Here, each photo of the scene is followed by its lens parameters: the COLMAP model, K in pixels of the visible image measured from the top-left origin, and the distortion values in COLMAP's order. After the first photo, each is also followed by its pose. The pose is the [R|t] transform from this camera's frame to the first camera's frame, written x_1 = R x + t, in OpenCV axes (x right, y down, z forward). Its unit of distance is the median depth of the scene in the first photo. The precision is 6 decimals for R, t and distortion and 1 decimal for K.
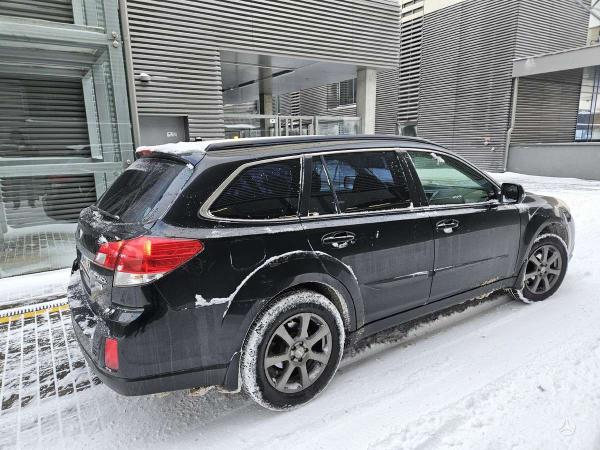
lens RADIAL K [[397.3, 0, 290.7], [0, 397.3, 223.8], [0, 0, 1]] dist [0.081005, -0.054115]
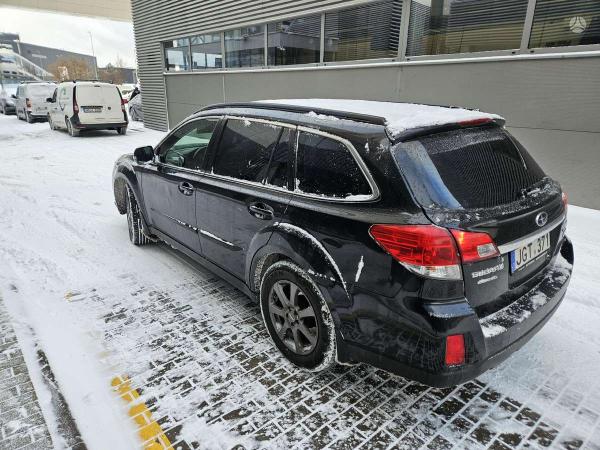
lens RADIAL K [[397.3, 0, 290.7], [0, 397.3, 223.8], [0, 0, 1]] dist [0.081005, -0.054115]
pose [[-0.135429, -0.290887, 0.947124, -1.117912], [0.182243, 0.932307, 0.312395, -0.293356], [-0.973882, 0.214914, -0.073249, 1.397567]]
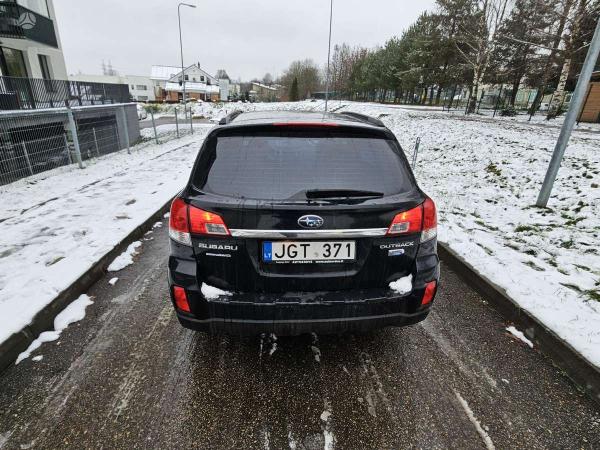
lens RADIAL K [[319.3, 0, 300.0], [0, 319.3, 240.6], [0, 0, 1]] dist [-0.007169, -0.001654]
pose [[0.471232, -0.298356, 0.830014, -0.990283], [0.125536, 0.954157, 0.271708, -0.113345], [-0.873030, -0.023841, 0.487084, 0.599258]]
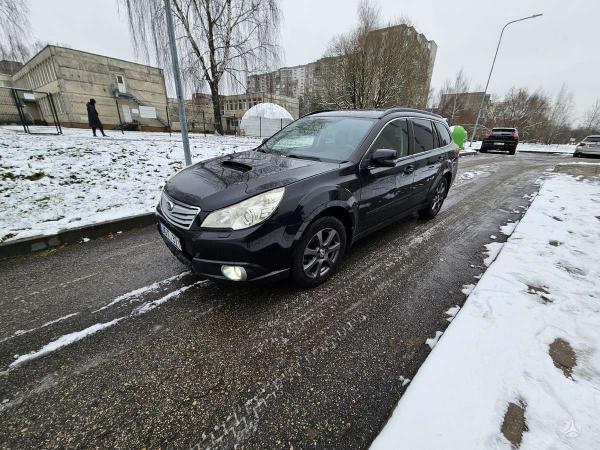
lens RADIAL K [[244.7, 0, 300.0], [0, 244.7, 225.0], [0, 0, 1]] dist [0.009679, -0.007780]
pose [[-0.980742, 0.078299, -0.178928, 0.732061], [-0.030440, 0.843649, 0.536032, -0.427501], [0.192923, 0.531155, -0.825018, 2.490680]]
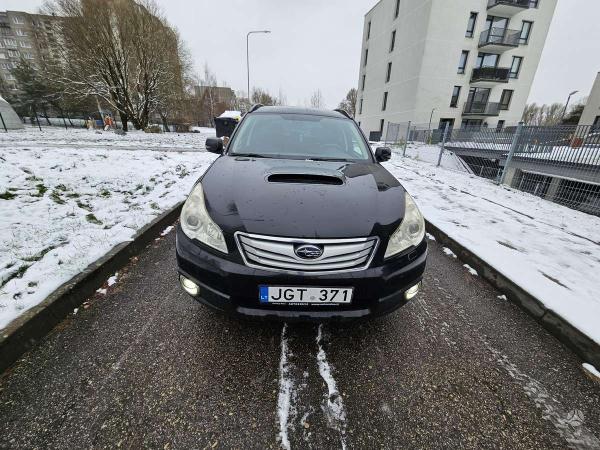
lens RADIAL K [[244.7, 0, 300.0], [0, 244.7, 225.0], [0, 0, 1]] dist [0.009679, -0.007780]
pose [[-0.503239, 0.326678, -0.800020, 1.349538], [-0.193290, 0.859782, 0.472666, -0.343926], [0.842253, 0.392500, -0.369532, 1.930483]]
